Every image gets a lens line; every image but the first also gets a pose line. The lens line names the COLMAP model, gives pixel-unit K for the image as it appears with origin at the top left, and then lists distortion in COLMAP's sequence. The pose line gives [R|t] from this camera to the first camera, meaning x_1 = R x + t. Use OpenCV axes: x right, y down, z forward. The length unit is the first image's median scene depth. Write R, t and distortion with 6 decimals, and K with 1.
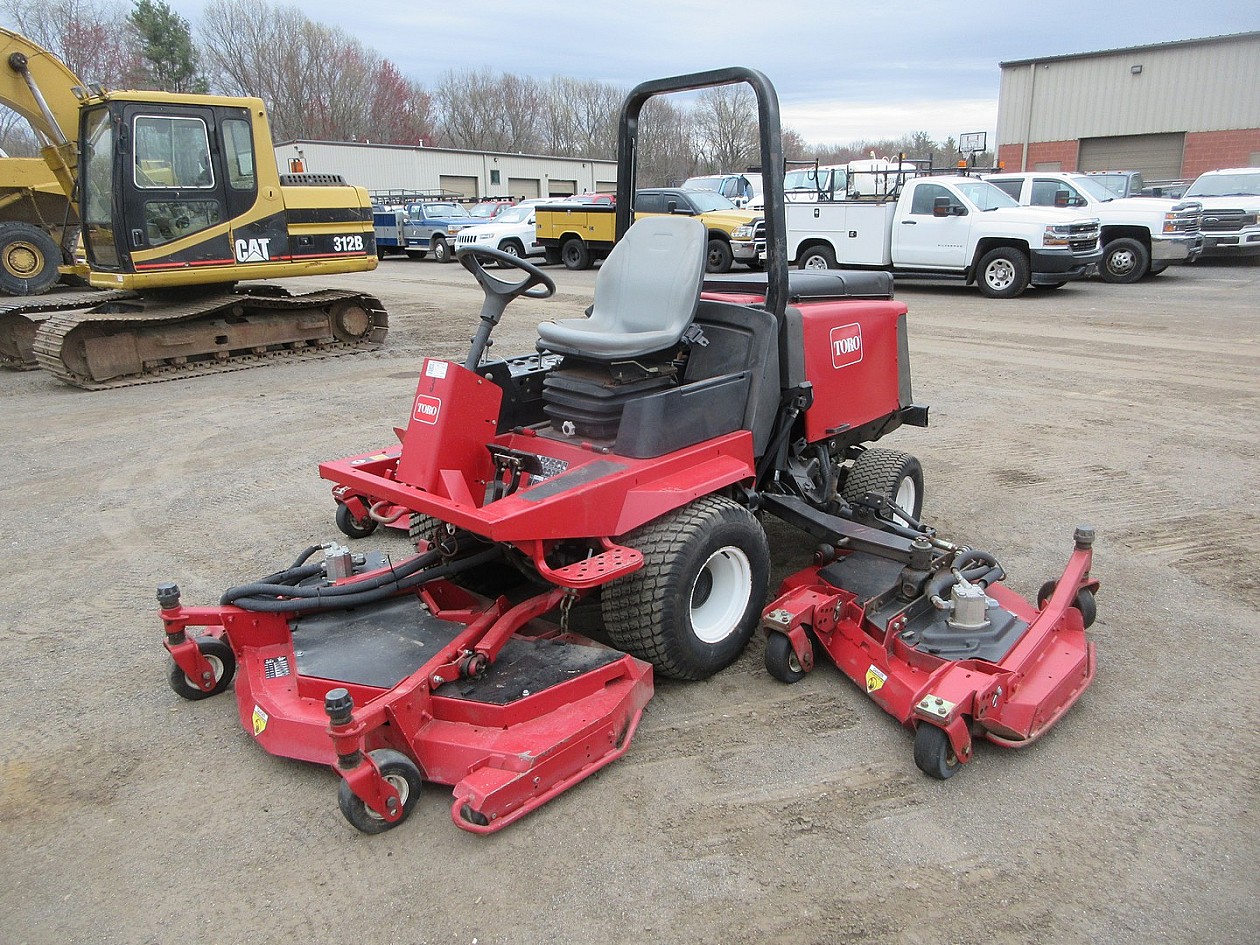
lens RADIAL K [[975.4, 0, 630.0], [0, 975.4, 472.5], [0, 0, 1]] dist [0.010341, -0.000237]
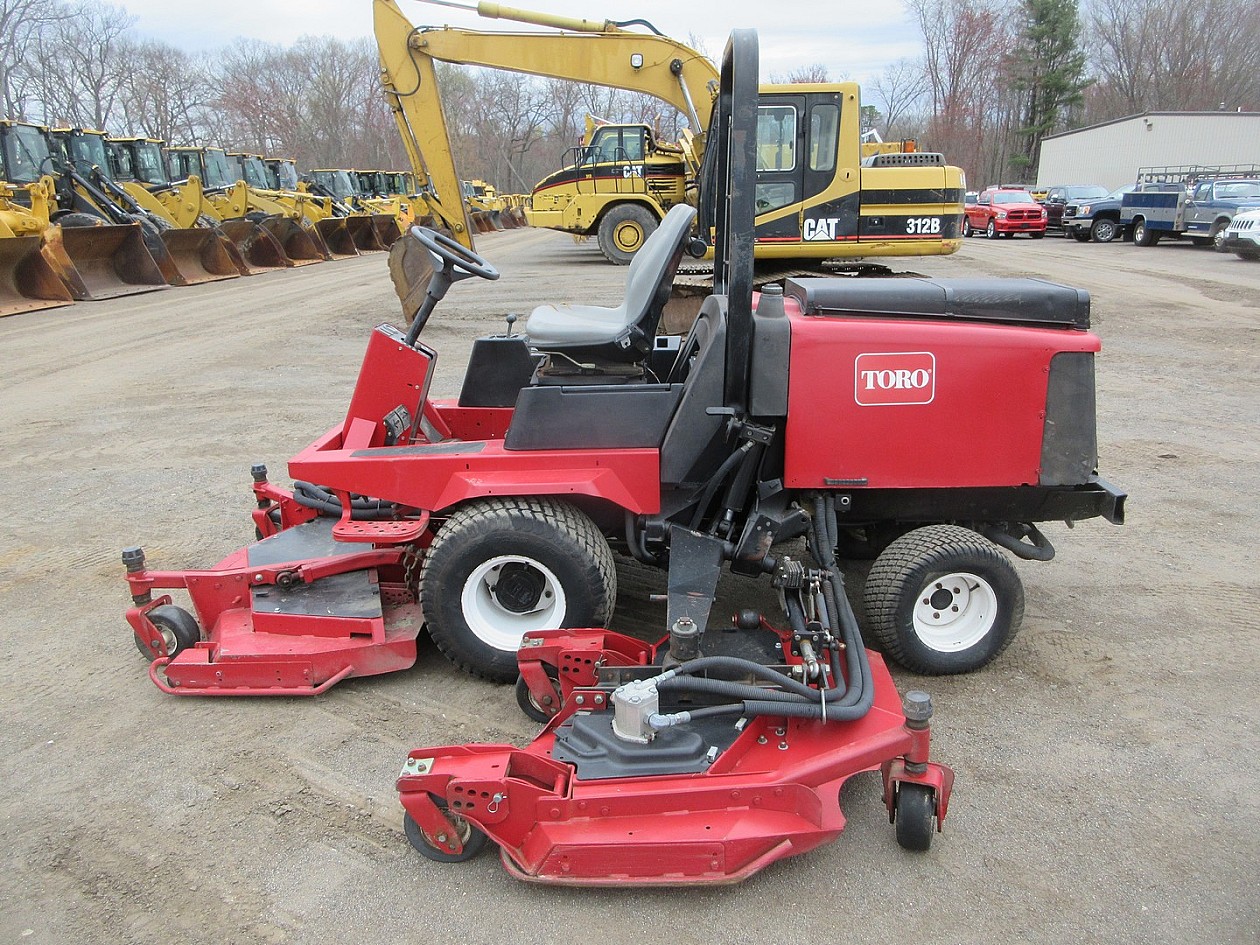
lens RADIAL K [[975.4, 0, 630.0], [0, 975.4, 472.5], [0, 0, 1]] dist [0.010341, -0.000237]
pose [[0.643229, 0.218254, -0.733909, 0.296485], [-0.202272, 0.972899, 0.112046, -0.045957], [0.738473, 0.076378, 0.669943, 0.153207]]
